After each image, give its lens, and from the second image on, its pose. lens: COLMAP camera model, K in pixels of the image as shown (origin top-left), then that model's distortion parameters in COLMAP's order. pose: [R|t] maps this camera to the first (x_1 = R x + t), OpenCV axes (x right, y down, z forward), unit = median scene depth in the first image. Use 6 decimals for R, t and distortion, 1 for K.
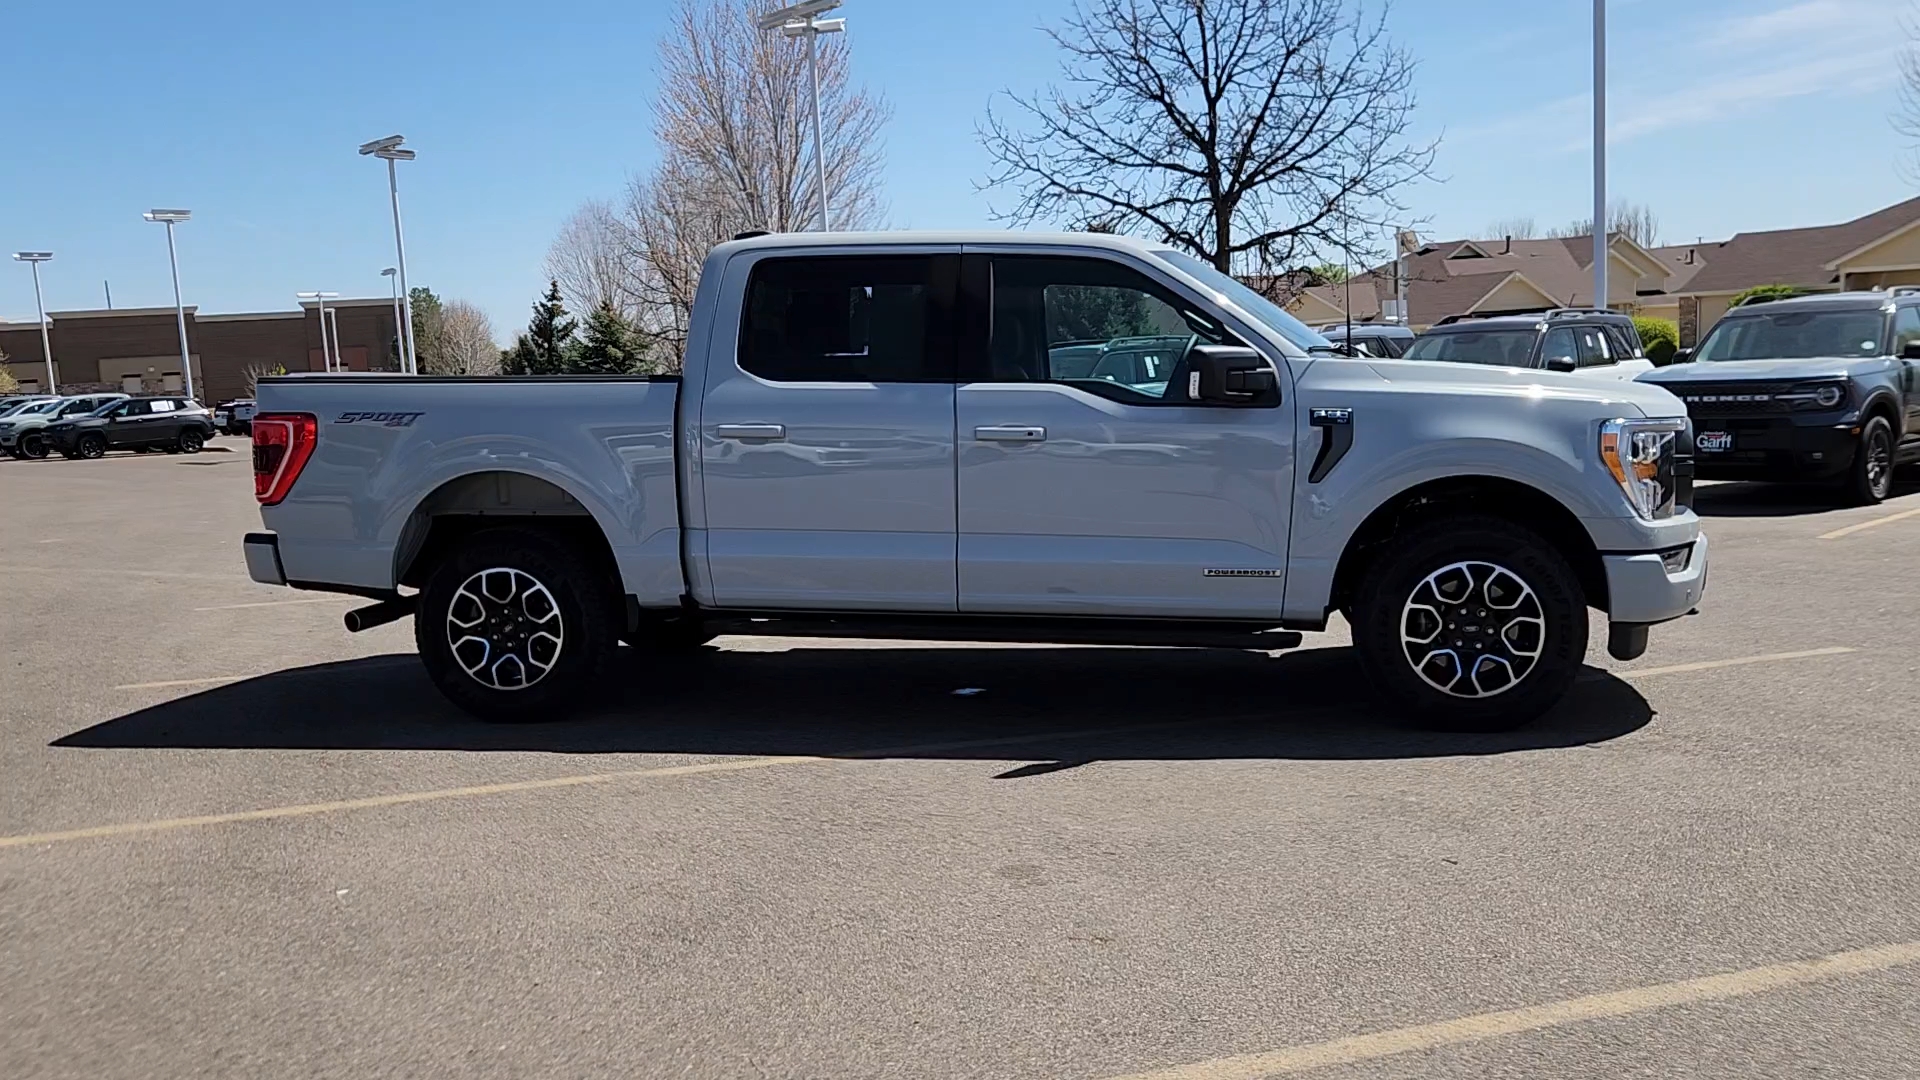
lens RADIAL K [[1626.1, 0, 944.3], [0, 1626.1, 545.7], [0, 0, 1]] dist [0.032954, -0.022534]
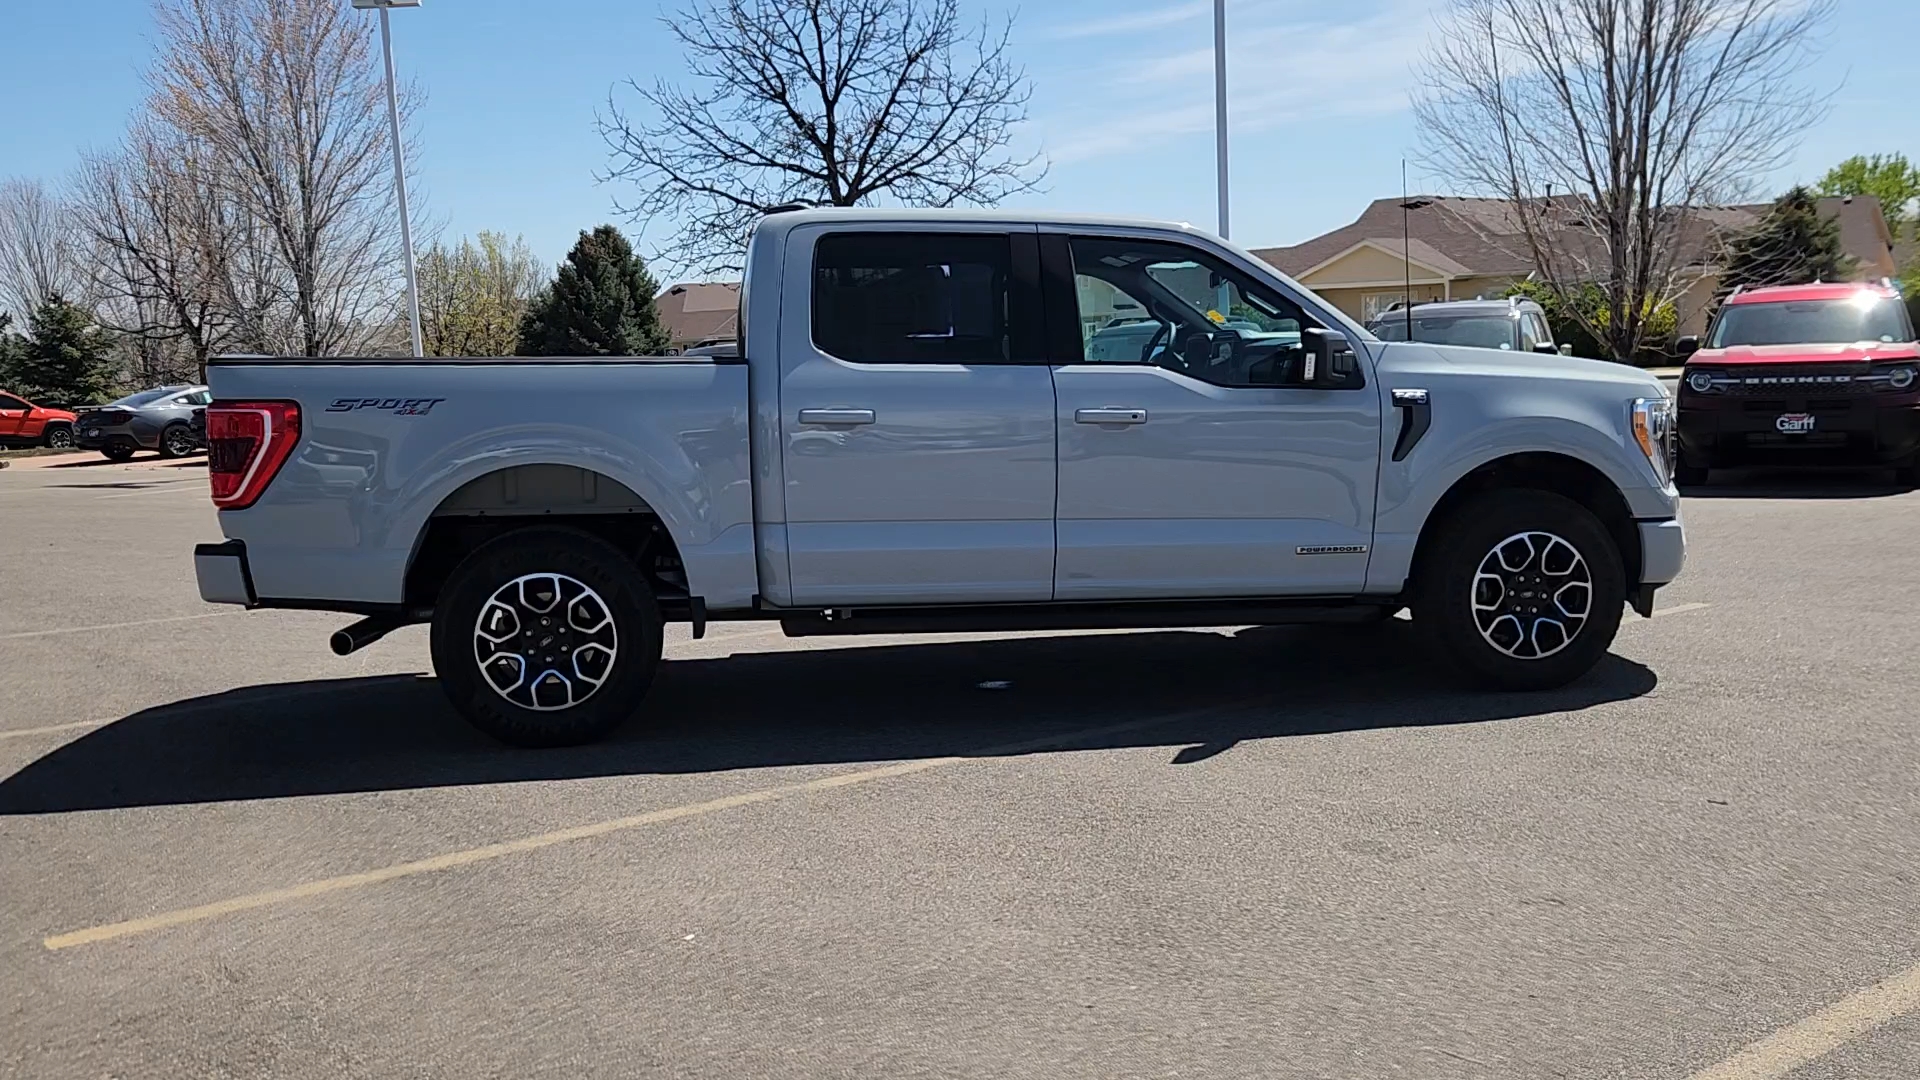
lens RADIAL K [[1626.1, 0, 944.3], [0, 1626.1, 542.6], [0, 0, 1]] dist [0.032954, -0.022534]
pose [[0.949572, -0.030077, 0.312104, -0.338233], [0.031834, 0.999493, -0.000536, 0.004366], [-0.311930, 0.010444, 0.950048, 0.088784]]
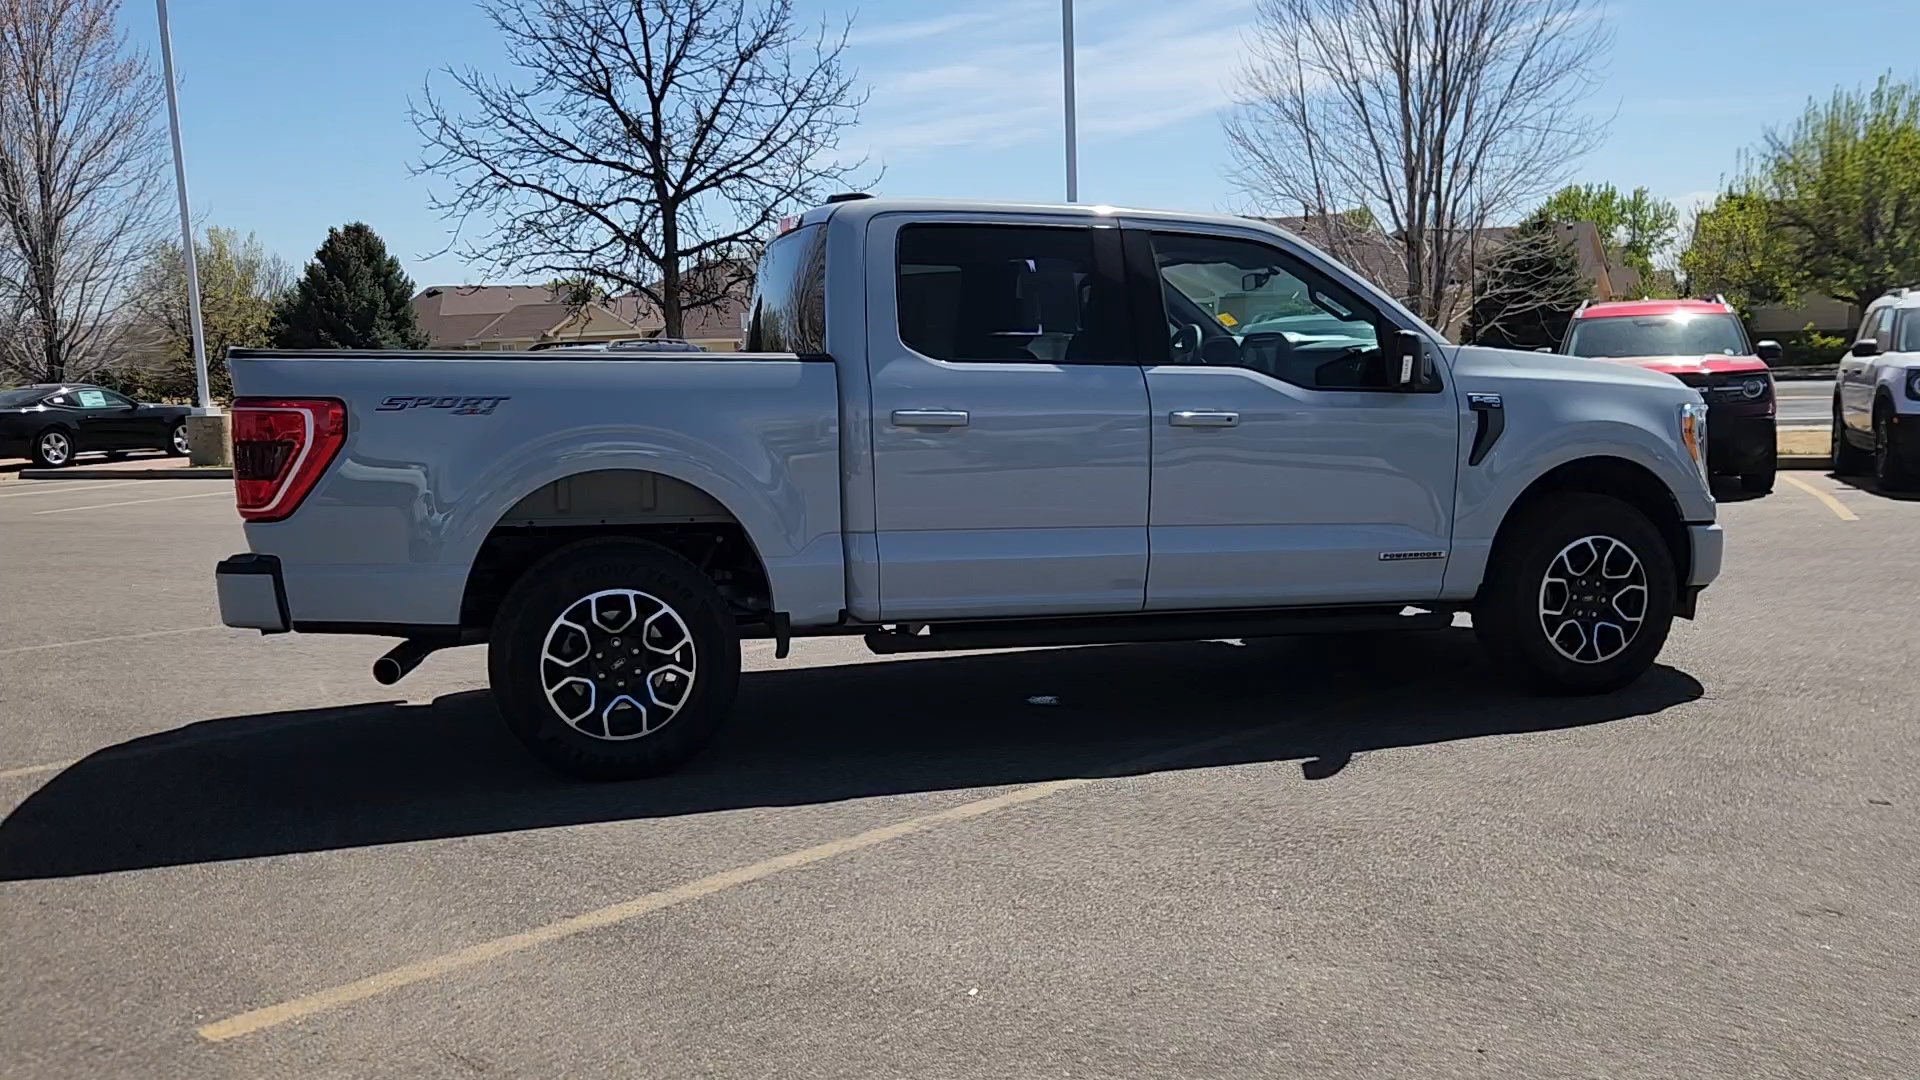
lens RADIAL K [[1626.1, 0, 943.7], [0, 1626.1, 544.8], [0, 0, 1]] dist [0.032954, -0.022534]
pose [[0.892231, -0.036510, 0.450101, -0.486469], [0.040534, 0.999178, 0.000699, -0.002476], [-0.449757, 0.017620, 0.892977, 0.204858]]
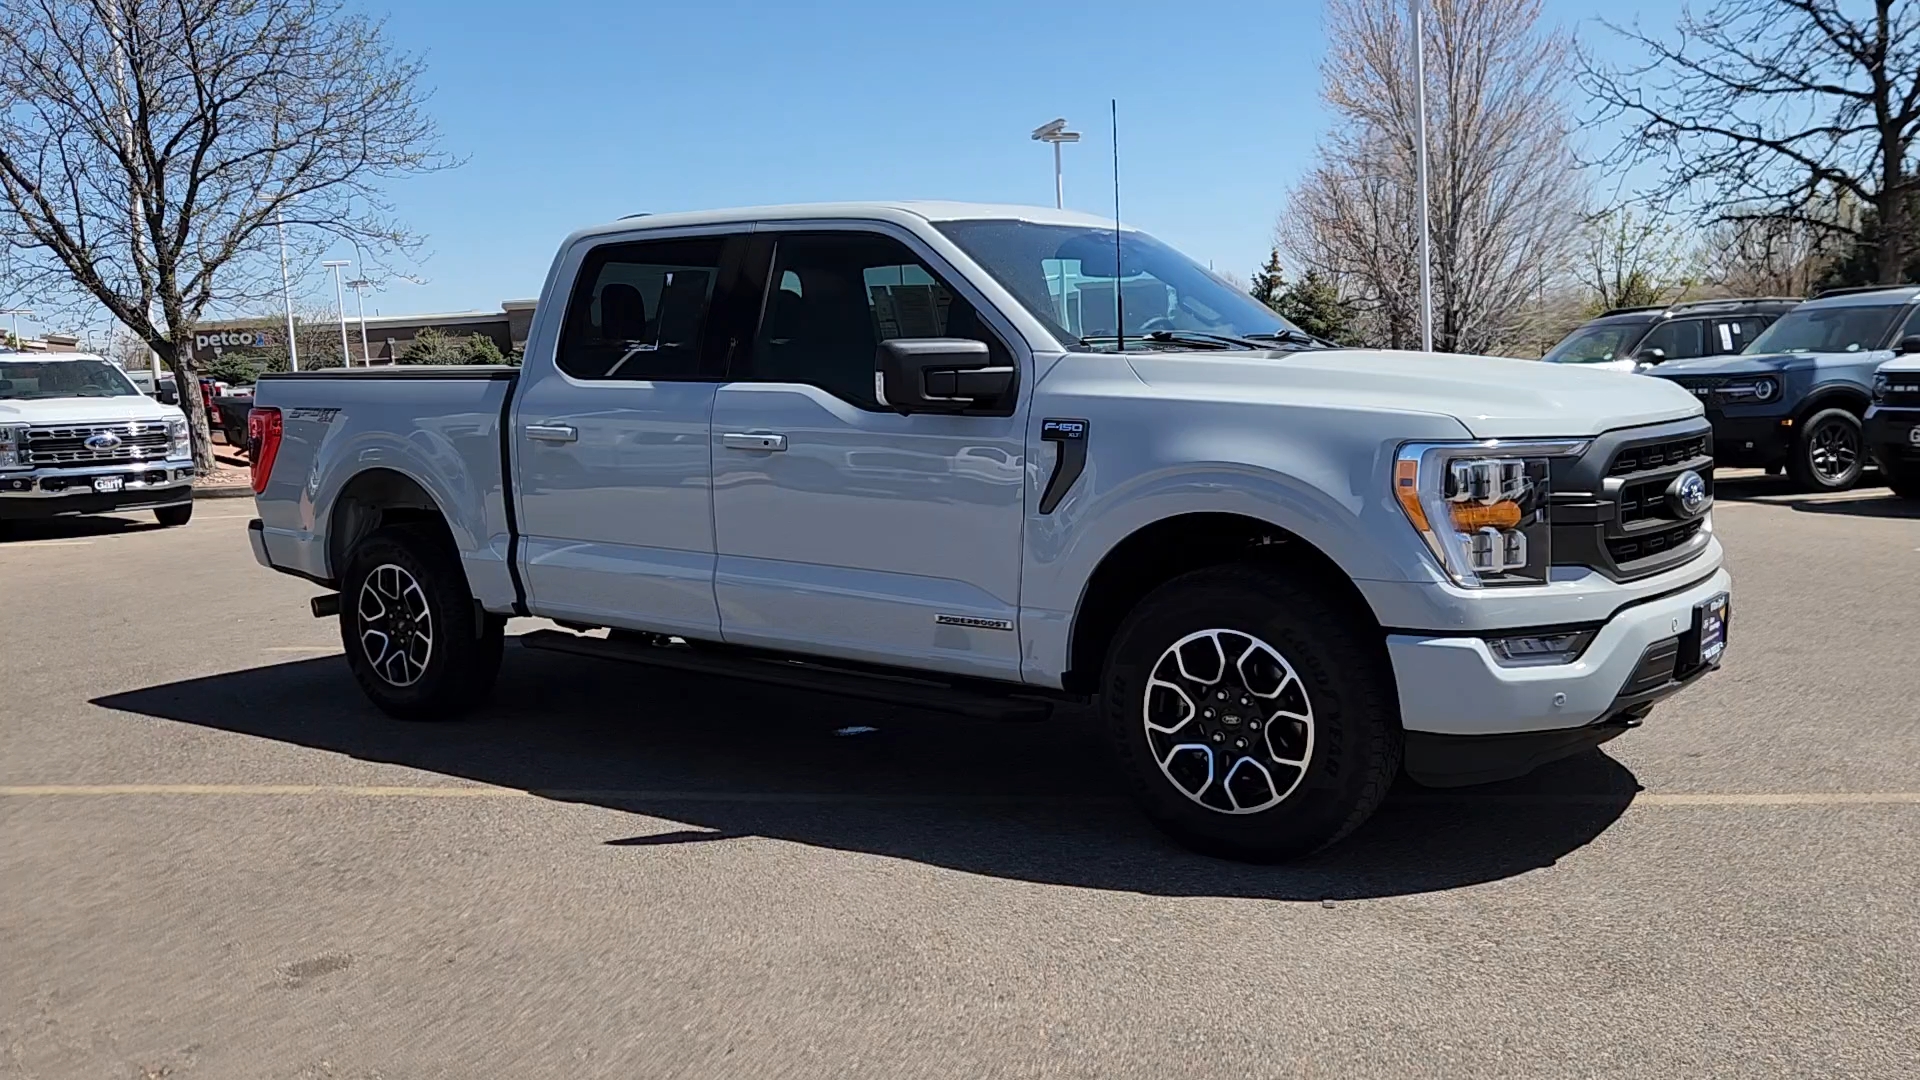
lens RADIAL K [[1626.1, 0, 946.9], [0, 1626.1, 543.7], [0, 0, 1]] dist [0.032954, -0.022534]
pose [[0.891423, 0.046466, -0.450784, 0.481789], [-0.038627, 0.998900, 0.026580, -0.038758], [0.451523, -0.006281, 0.892237, 0.257871]]
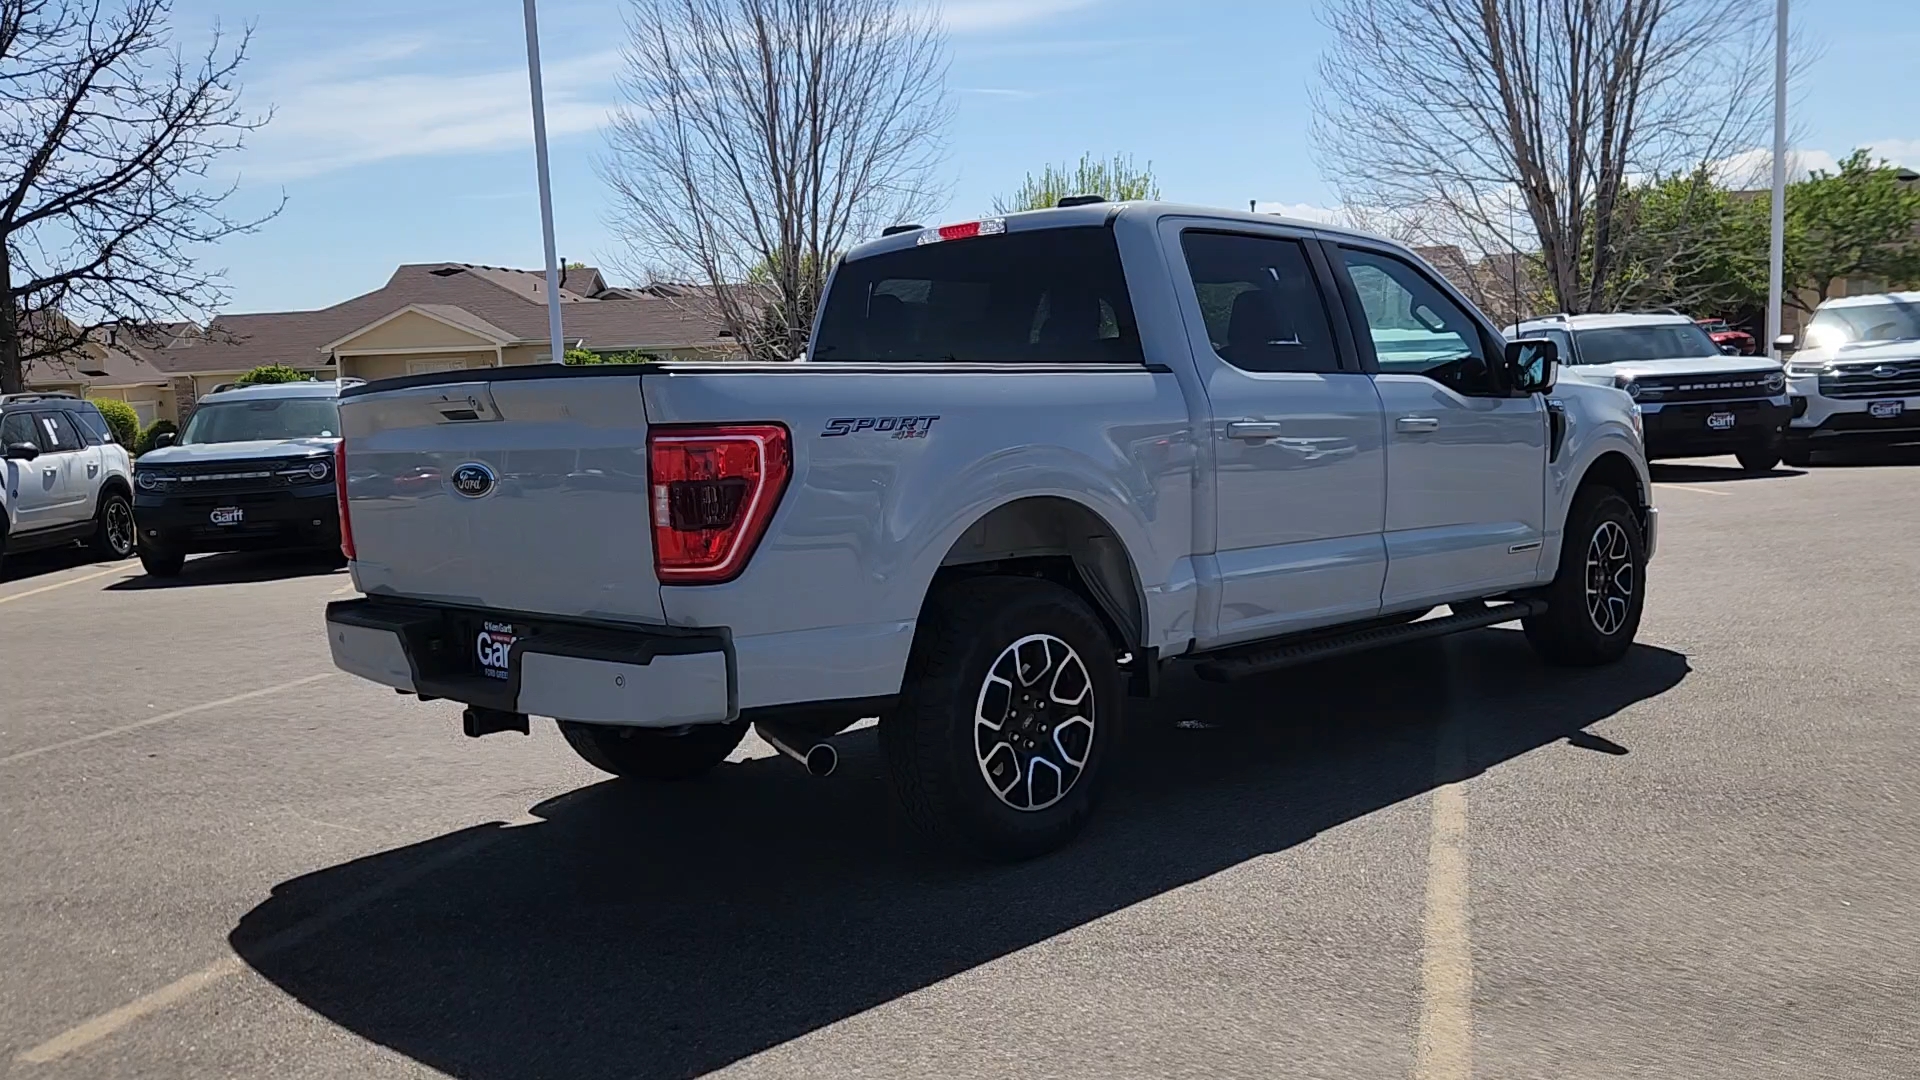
lens RADIAL K [[1626.1, 0, 951.6], [0, 1626.1, 543.1], [0, 0, 1]] dist [0.032954, -0.022534]
pose [[0.574178, -0.070804, 0.815663, -0.853856], [0.115810, 0.993260, 0.004697, -0.032790], [-0.810498, 0.091766, 0.578508, 0.616594]]
